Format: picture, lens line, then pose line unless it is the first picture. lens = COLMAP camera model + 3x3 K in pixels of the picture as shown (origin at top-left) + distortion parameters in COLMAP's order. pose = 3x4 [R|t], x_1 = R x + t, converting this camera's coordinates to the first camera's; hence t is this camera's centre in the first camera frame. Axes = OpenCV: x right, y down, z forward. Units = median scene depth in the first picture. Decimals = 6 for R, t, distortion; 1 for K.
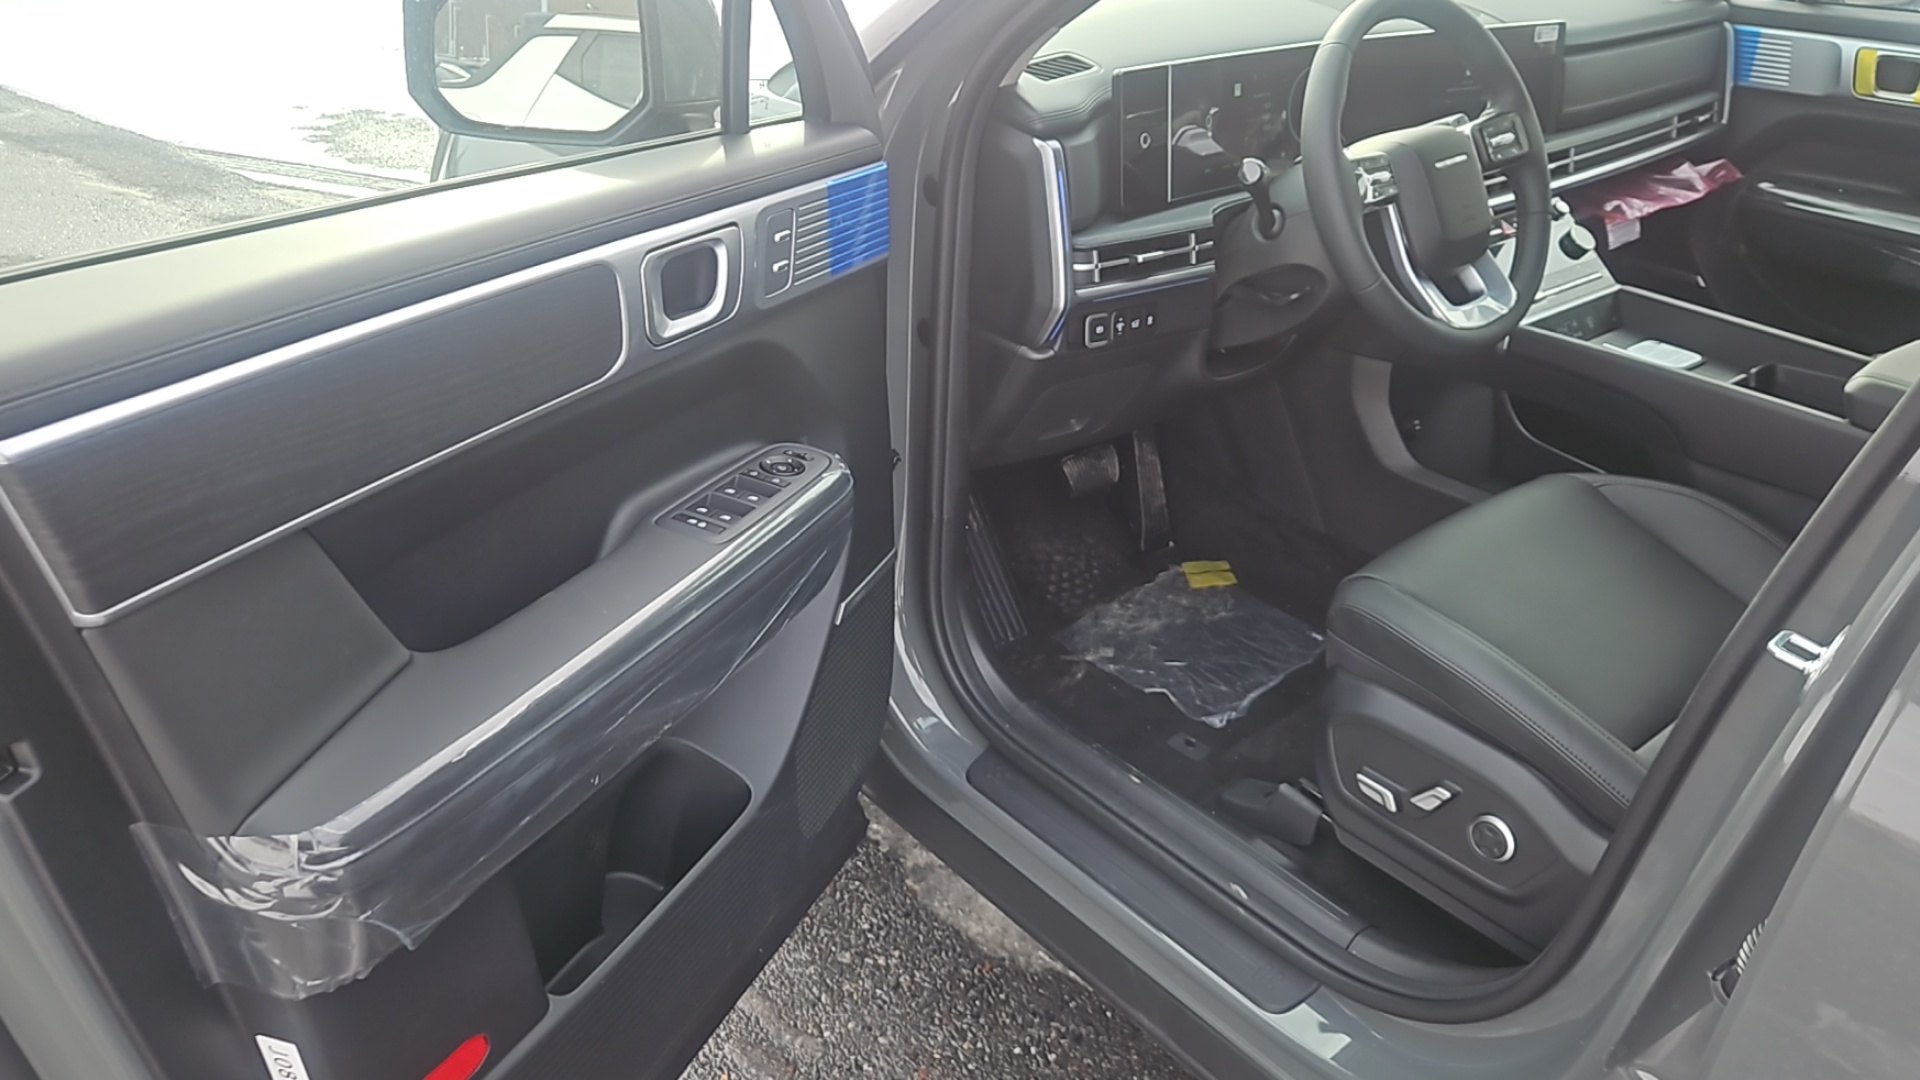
lens RADIAL K [[1411.7, 0, 953.2], [0, 1411.7, 536.3], [0, 0, 1]] dist [0.062090, -0.023706]
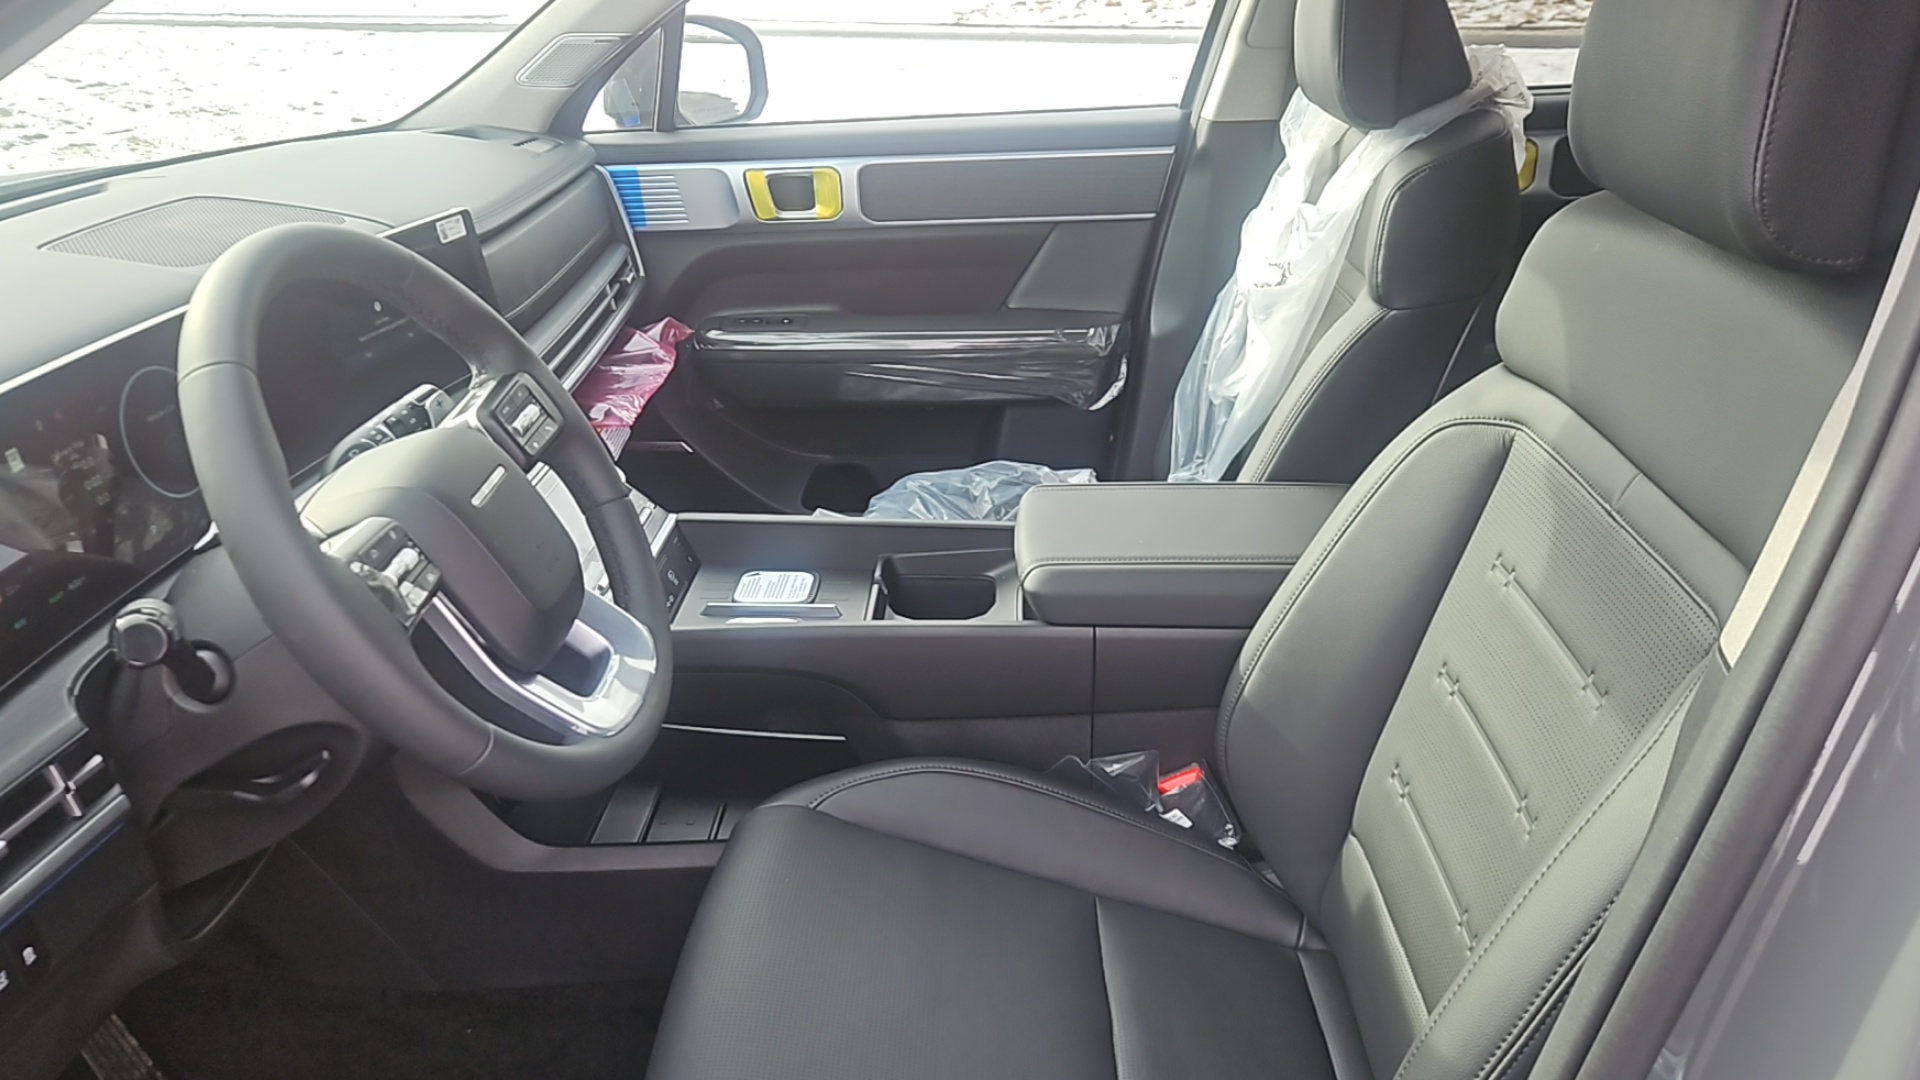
lens RADIAL K [[1411.7, 0, 955.7], [0, 1411.7, 551.1], [0, 0, 1]] dist [0.062090, -0.023706]
pose [[0.668847, -0.351116, 0.655256, 0.074920], [0.392769, 0.915269, 0.089527, -0.196117], [-0.631170, 0.197484, 0.750083, 0.401447]]
